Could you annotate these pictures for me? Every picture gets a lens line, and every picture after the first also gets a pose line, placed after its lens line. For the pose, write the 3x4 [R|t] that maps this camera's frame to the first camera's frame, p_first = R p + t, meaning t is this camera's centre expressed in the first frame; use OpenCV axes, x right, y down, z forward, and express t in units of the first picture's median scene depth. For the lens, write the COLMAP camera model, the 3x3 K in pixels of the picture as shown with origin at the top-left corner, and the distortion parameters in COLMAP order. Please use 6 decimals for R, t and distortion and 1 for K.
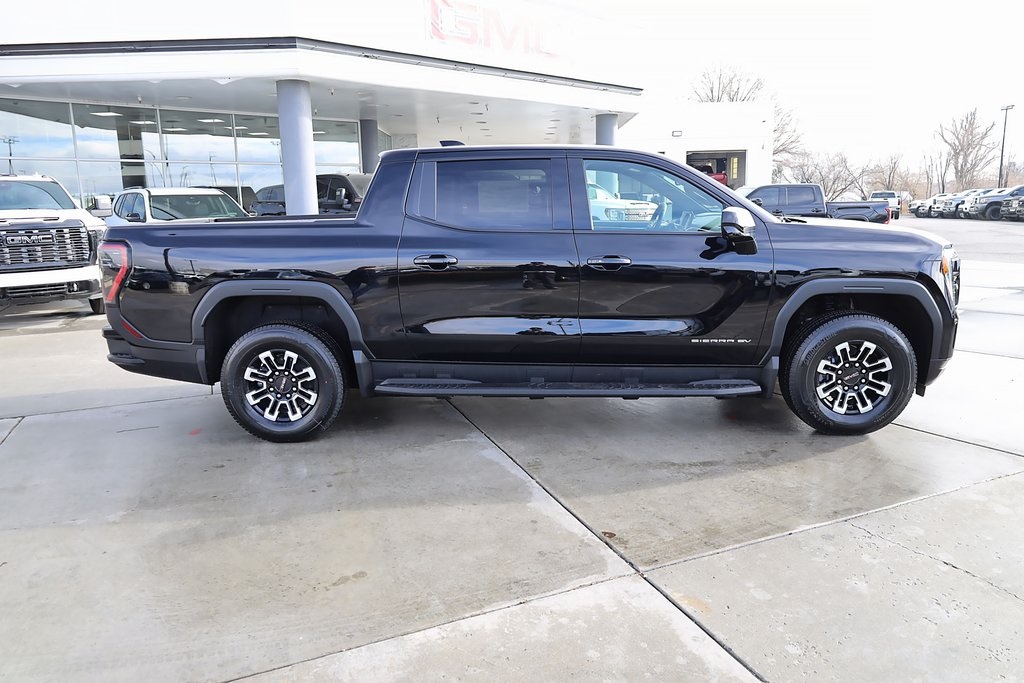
lens RADIAL K [[685.6, 0, 506.0], [0, 685.6, 337.2], [0, 0, 1]] dist [-0.015377, 0.005757]
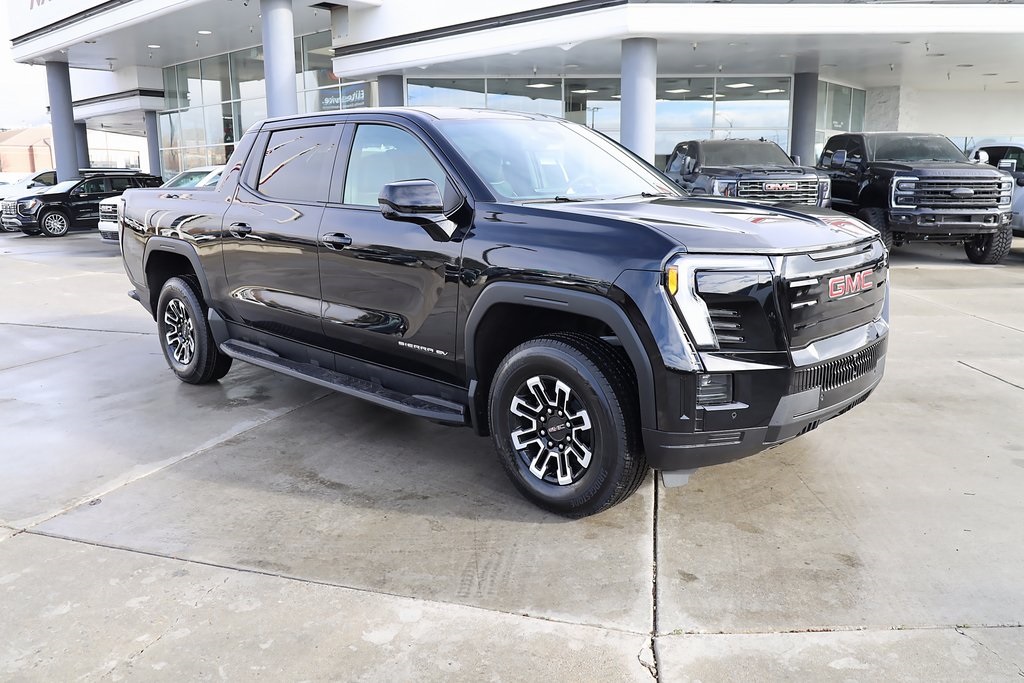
lens RADIAL K [[778.8, 0, 516.3], [0, 778.8, 341.7], [0, 0, 1]] dist [-0.027323, 0.002431]
pose [[0.759562, 0.143398, -0.634431, 0.963966], [-0.130317, 0.989168, 0.067558, -0.077102], [0.637246, 0.031363, 0.770022, 0.371506]]
